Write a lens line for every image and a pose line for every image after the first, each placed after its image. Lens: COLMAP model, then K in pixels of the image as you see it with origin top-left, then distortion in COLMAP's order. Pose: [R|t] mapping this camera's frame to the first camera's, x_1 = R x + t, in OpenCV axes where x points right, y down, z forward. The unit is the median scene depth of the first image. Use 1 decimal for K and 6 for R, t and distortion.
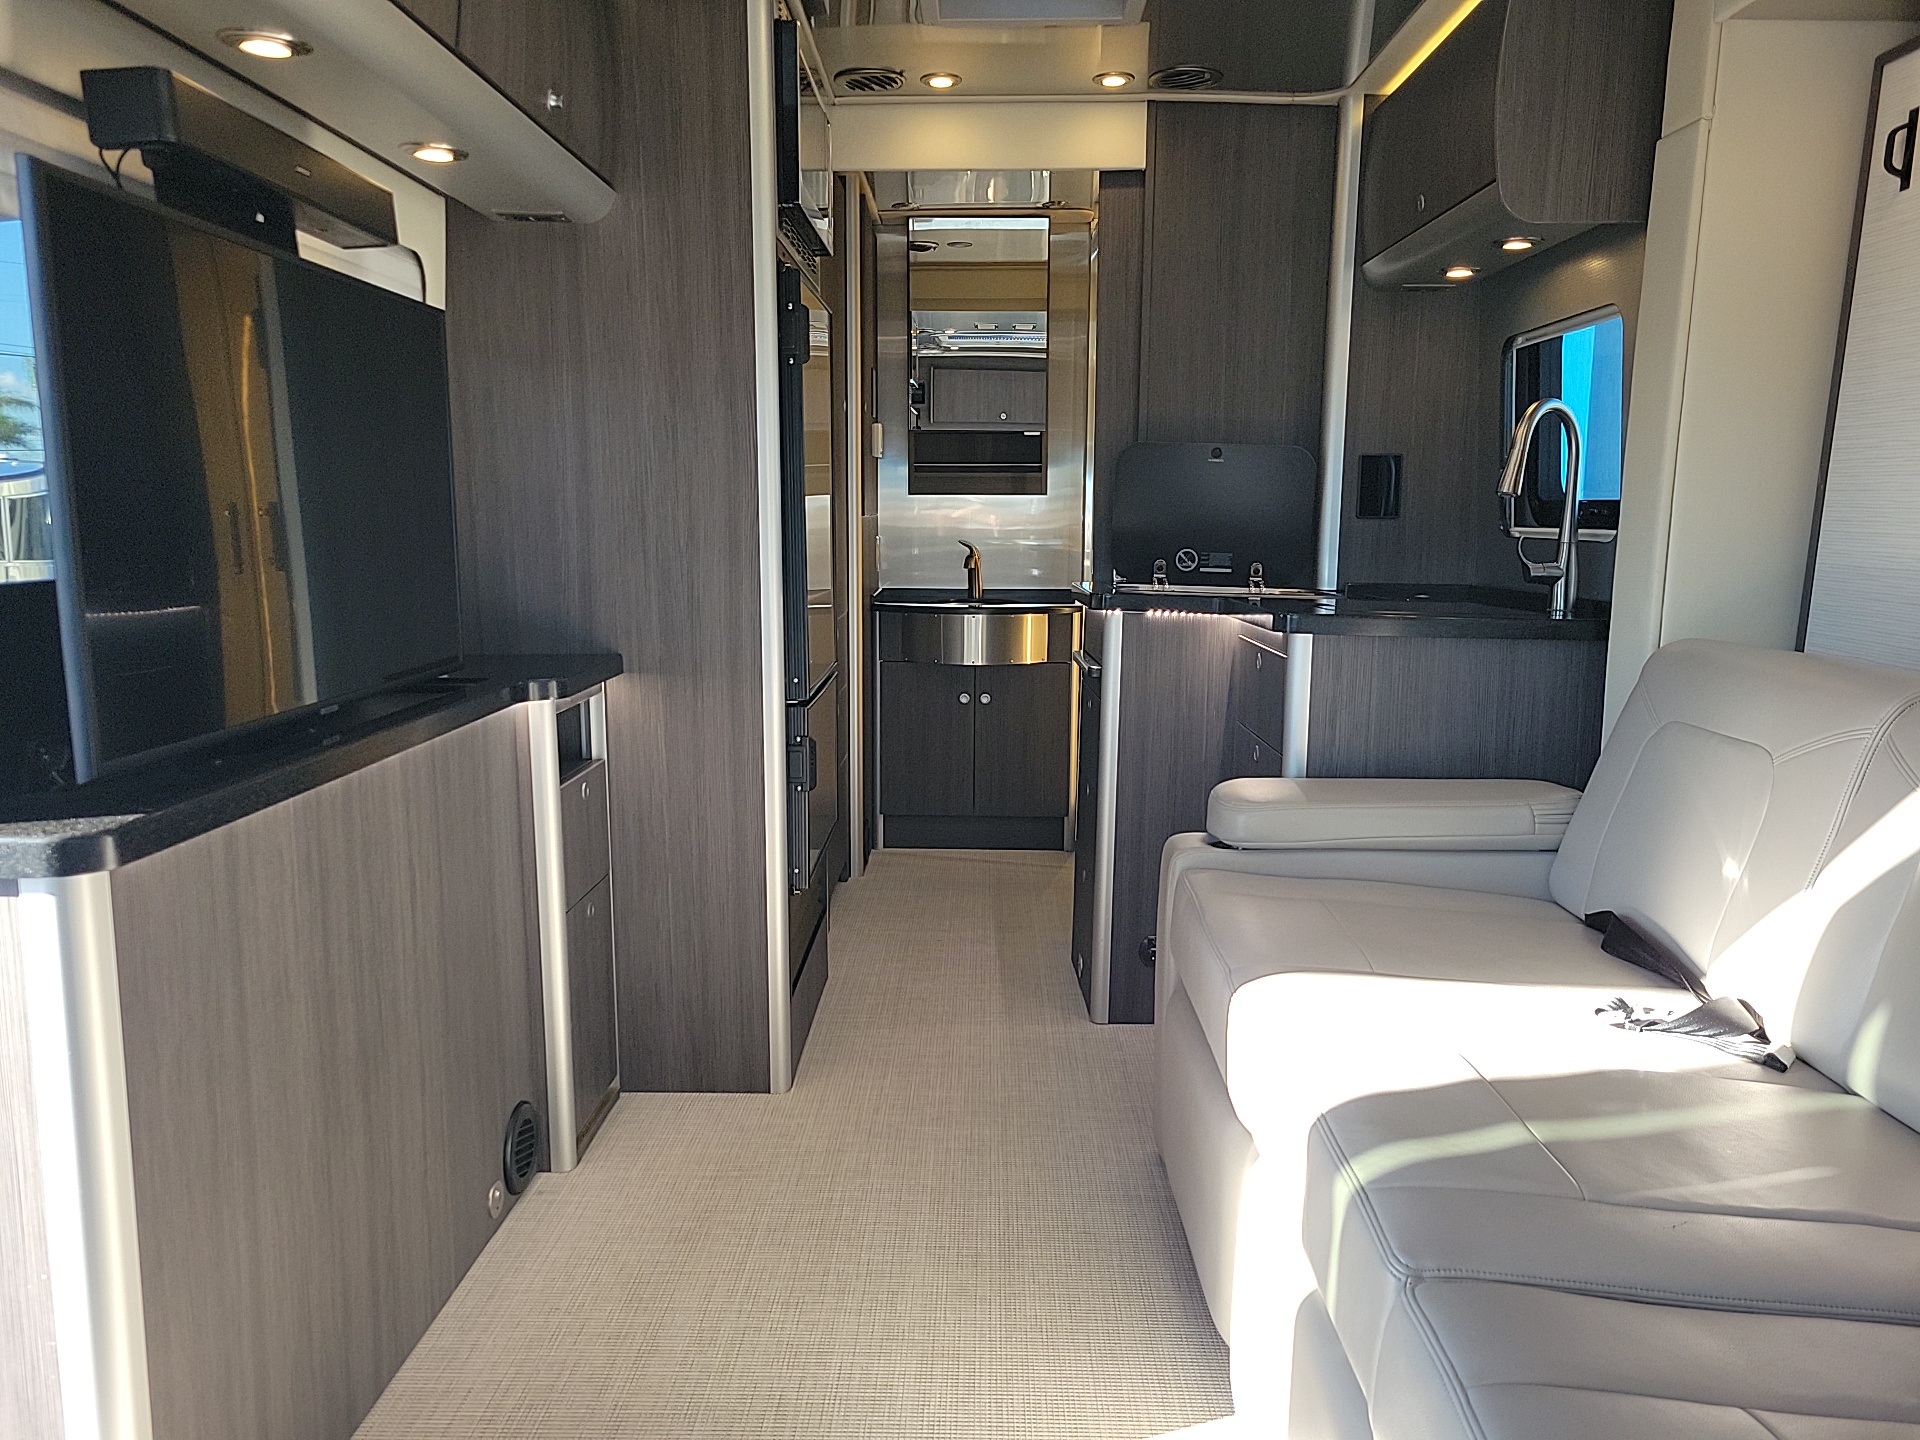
lens RADIAL K [[1420.3, 0, 960.0], [0, 1420.3, 720.0], [0, 0, 1]] dist [0.035296, -0.000150]
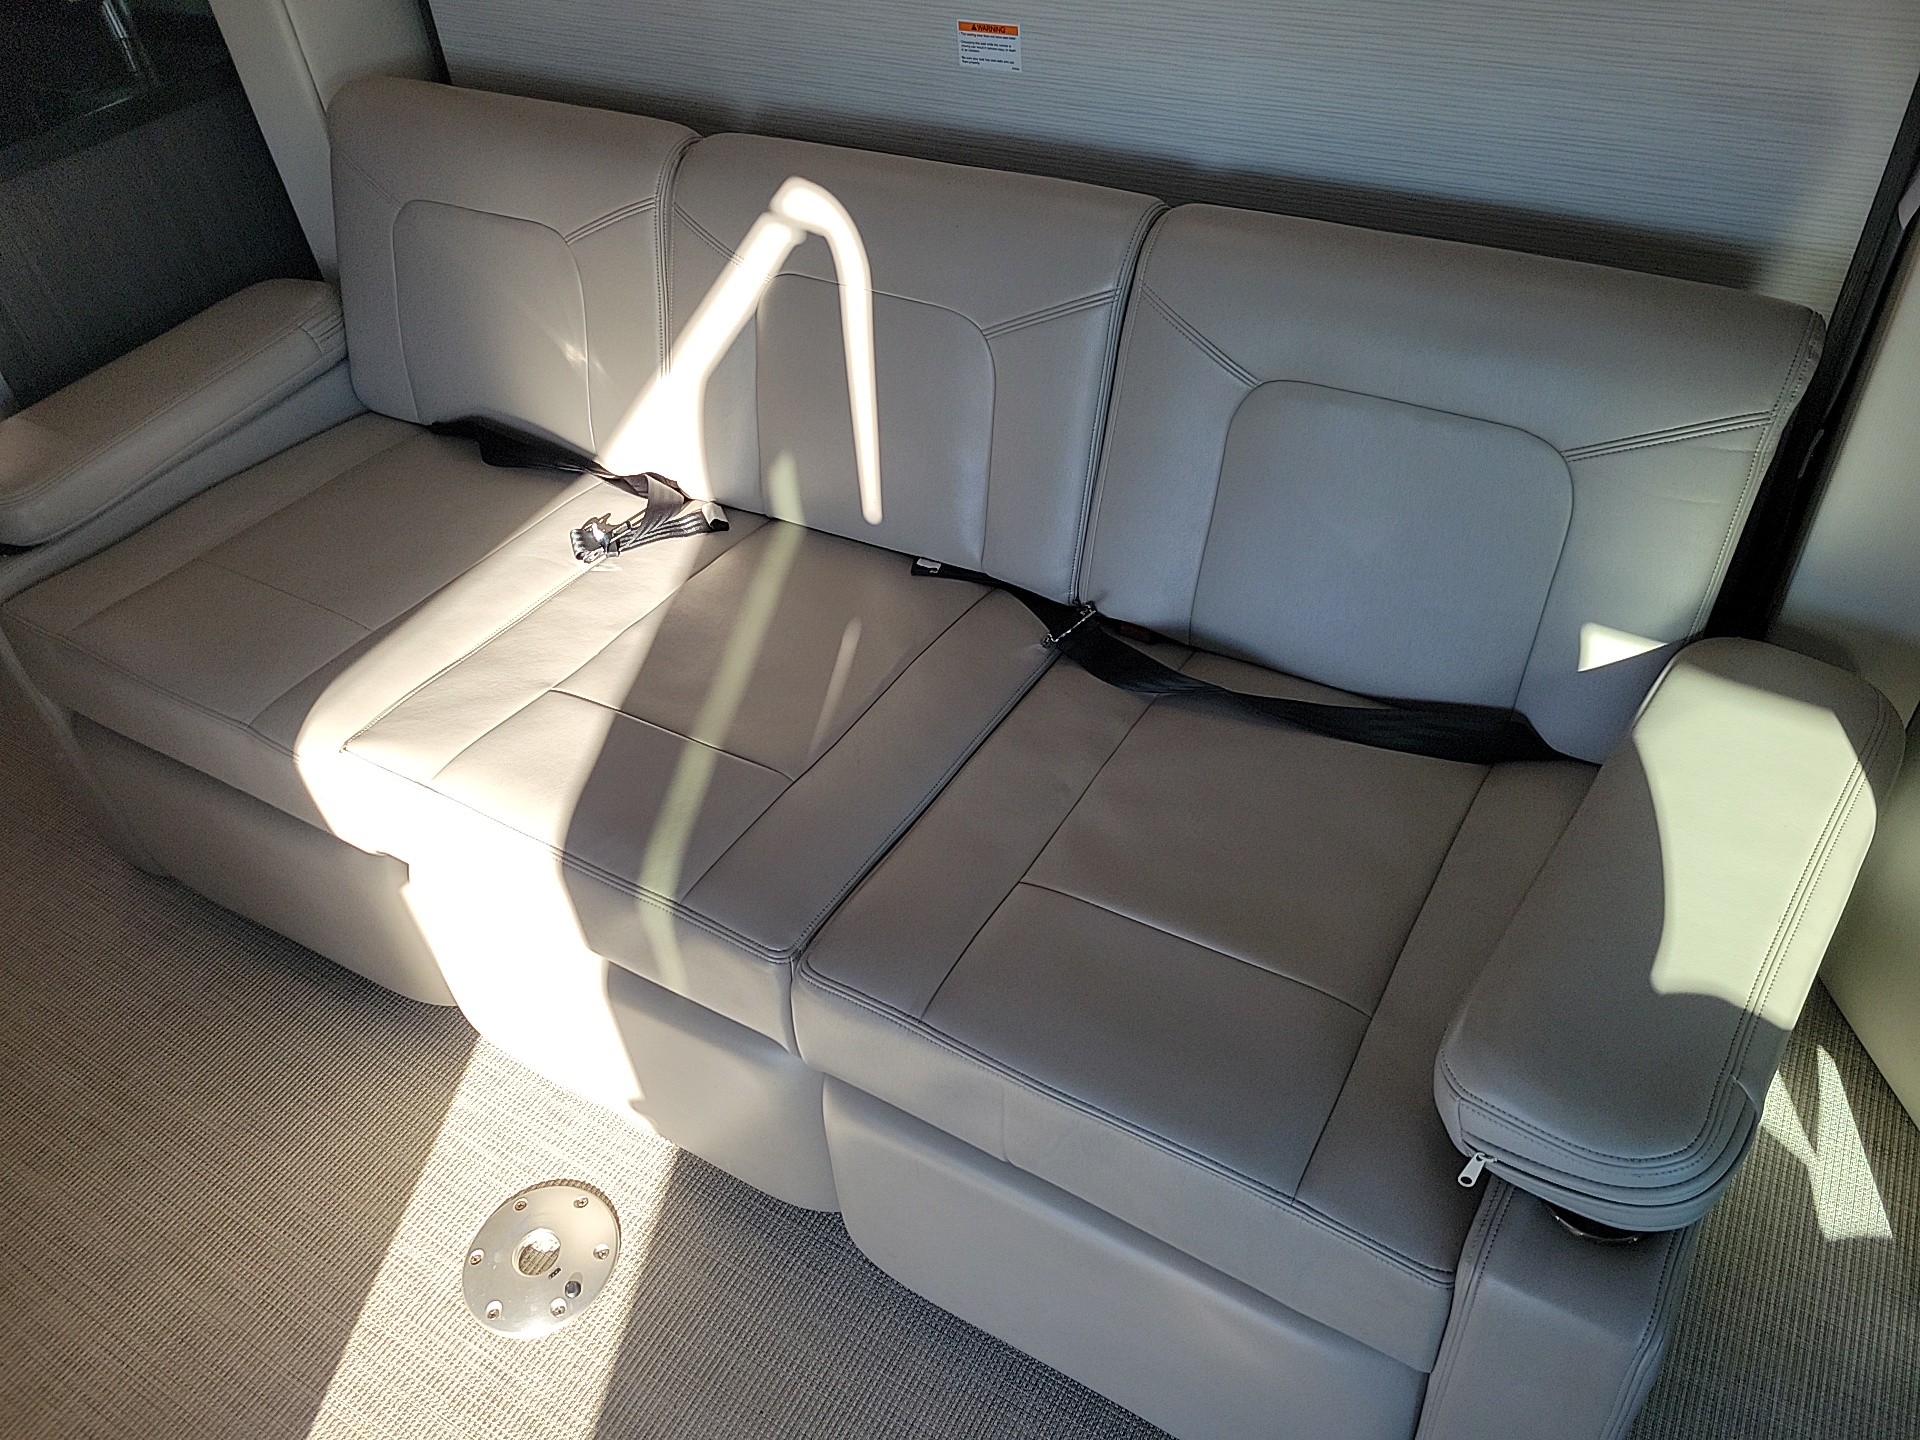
lens RADIAL K [[1420.3, 0, 960.0], [0, 1420.3, 720.0], [0, 0, 1]] dist [0.035296, -0.000150]
pose [[0.503060, -0.612898, 0.609333, -0.124622], [0.223789, 0.773372, 0.593139, -0.249521], [-0.834775, -0.162023, 0.526212, 0.172049]]
